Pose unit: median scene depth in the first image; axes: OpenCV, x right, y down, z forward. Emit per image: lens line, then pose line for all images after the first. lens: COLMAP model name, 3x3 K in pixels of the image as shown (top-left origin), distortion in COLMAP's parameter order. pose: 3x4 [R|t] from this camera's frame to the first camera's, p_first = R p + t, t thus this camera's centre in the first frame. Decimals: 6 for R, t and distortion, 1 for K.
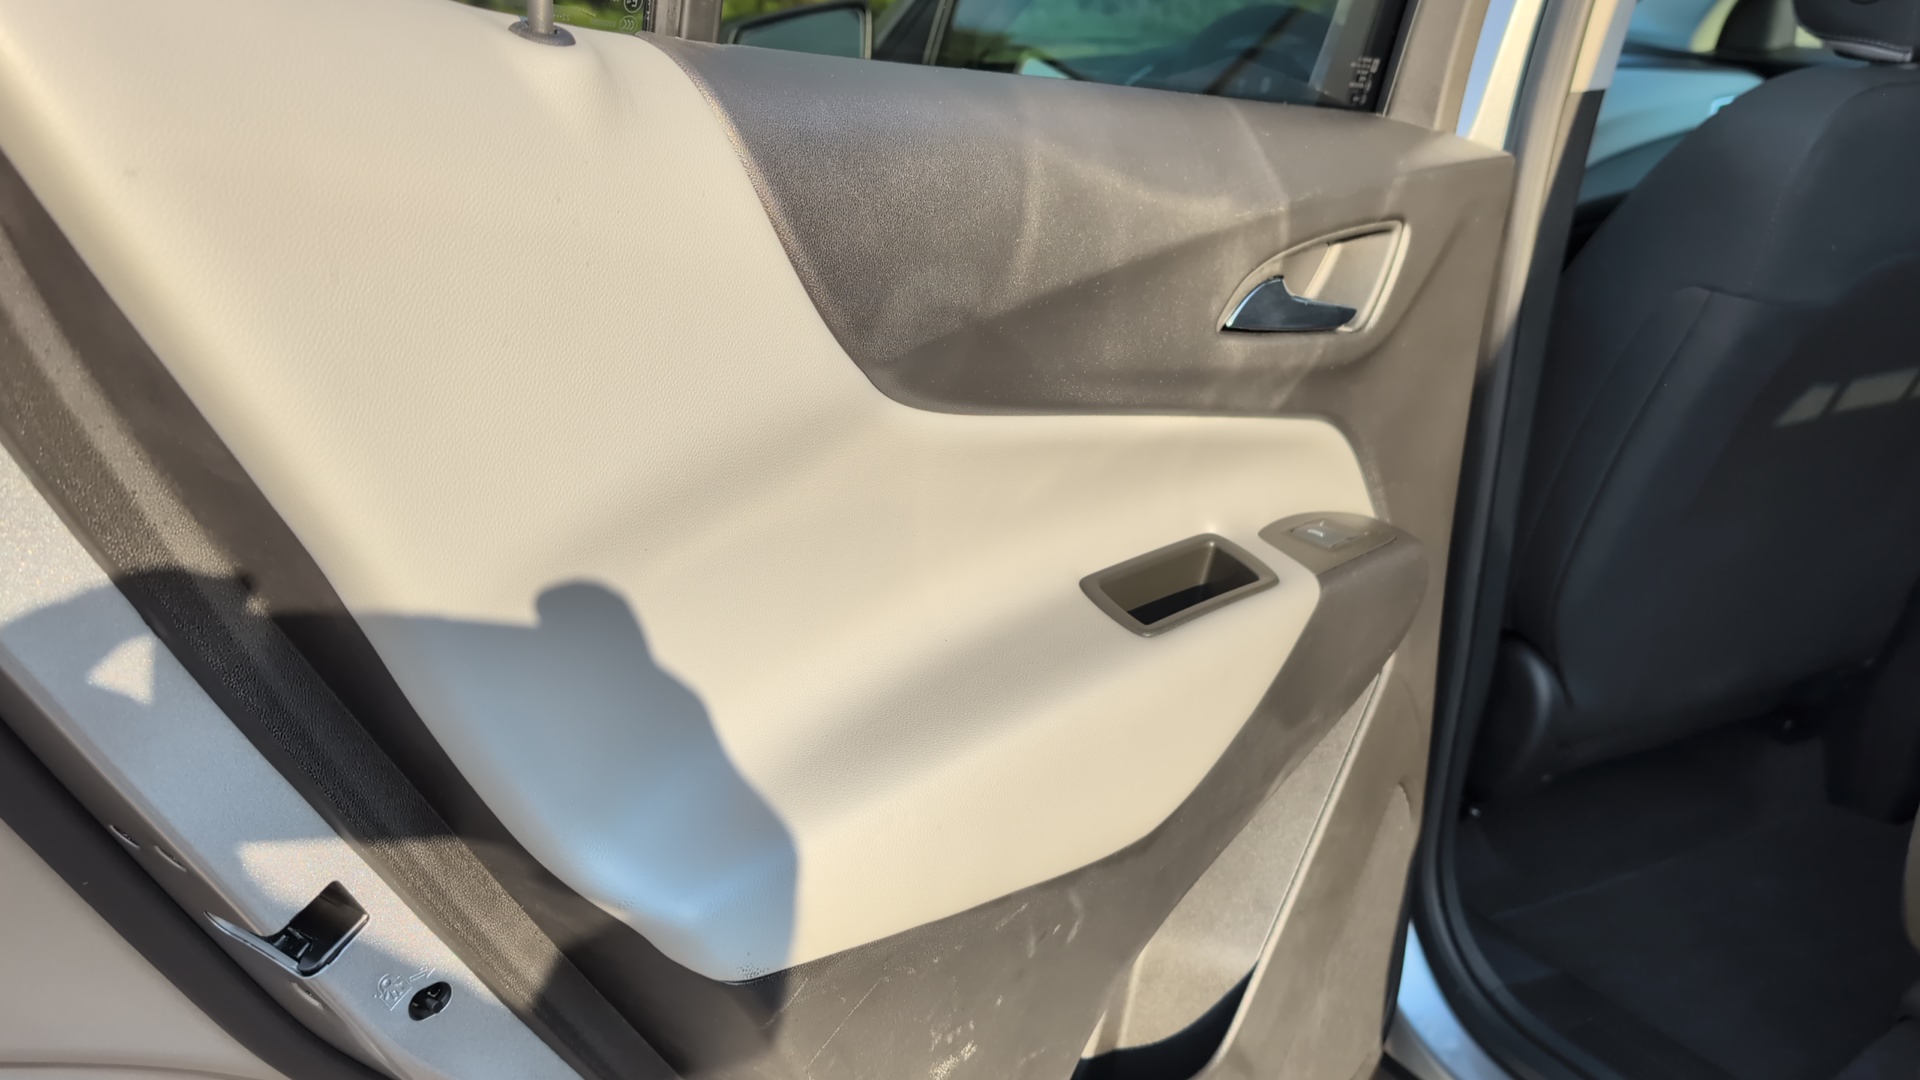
lens RADIAL K [[1636.6, 0, 960.0], [0, 1636.6, 540.0], [0, 0, 1]] dist [0.025288, -0.020999]
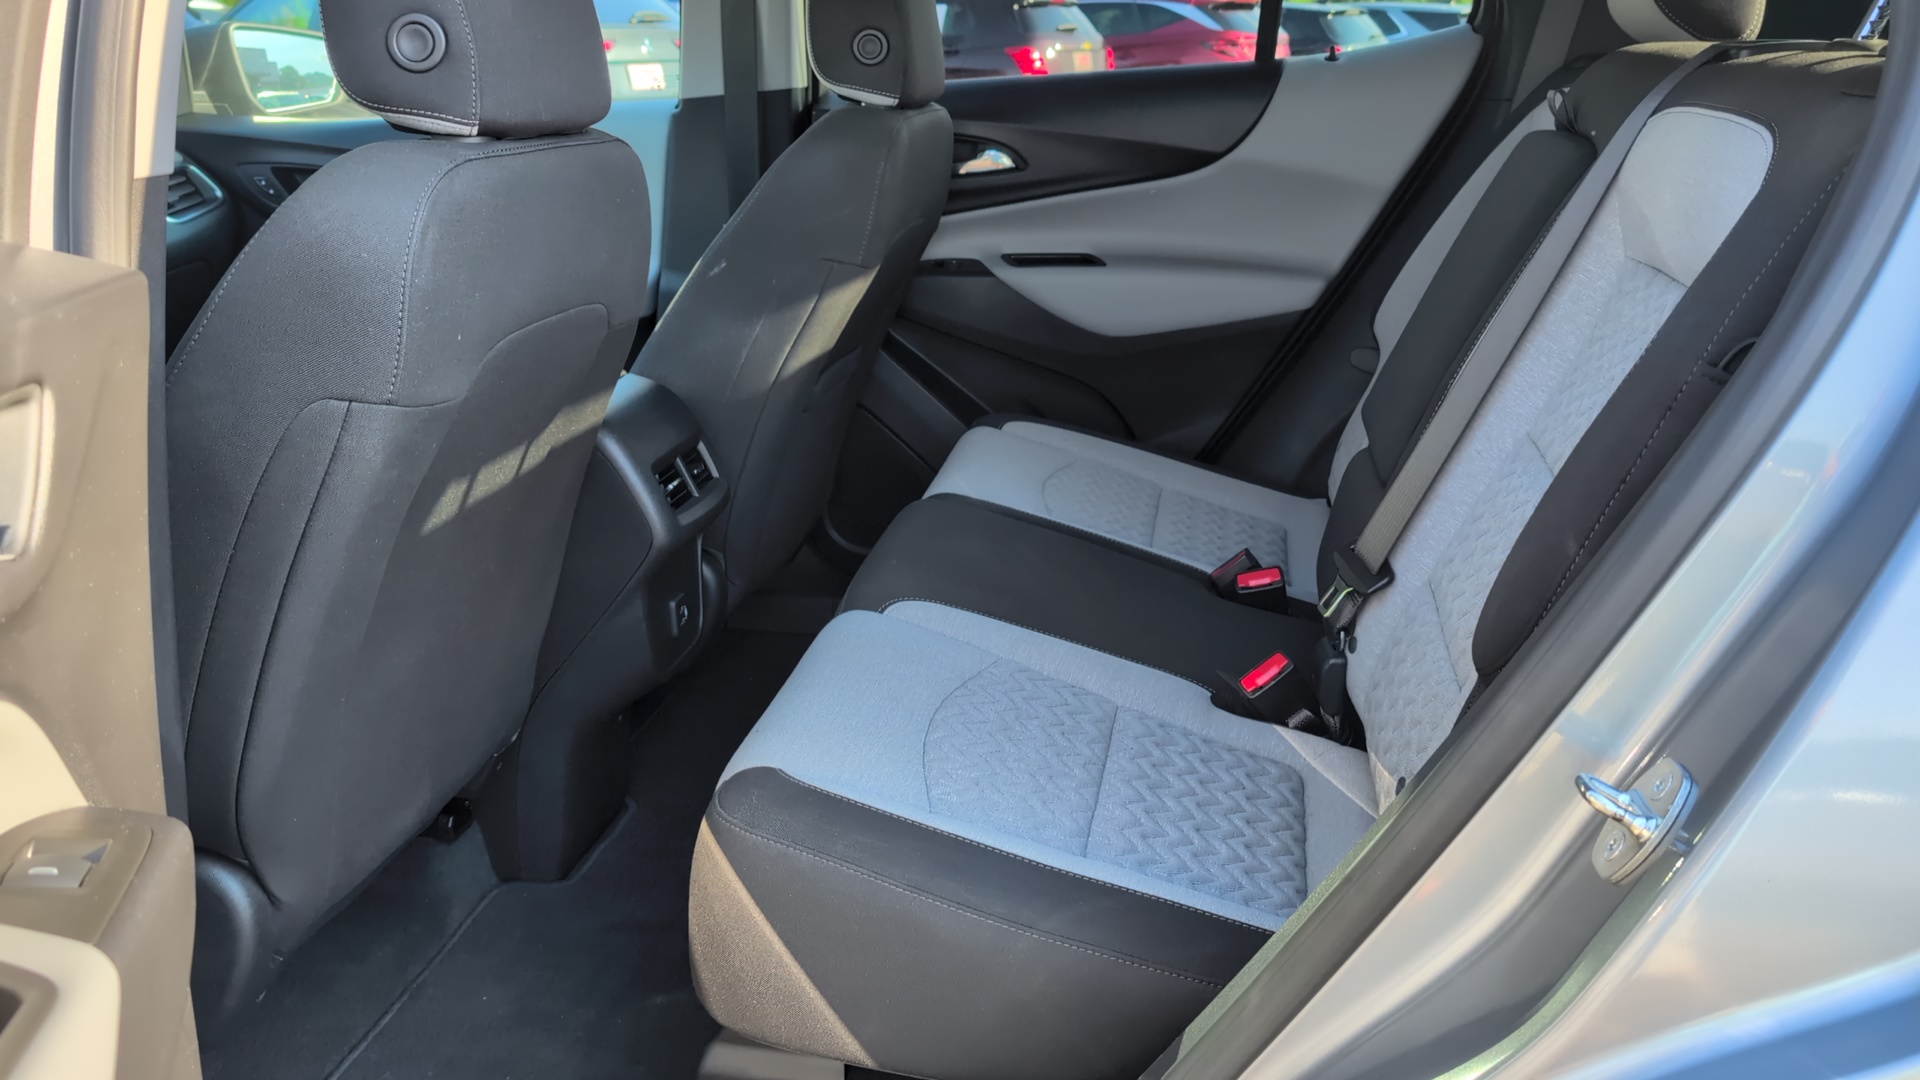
lens RADIAL K [[1636.6, 0, 960.0], [0, 1636.6, 540.0], [0, 0, 1]] dist [0.025288, -0.020999]
pose [[0.591575, -0.211260, 0.778080, -0.037253], [0.238727, 0.967683, 0.081235, -0.076747], [-0.770096, 0.137692, 0.622891, 0.234145]]
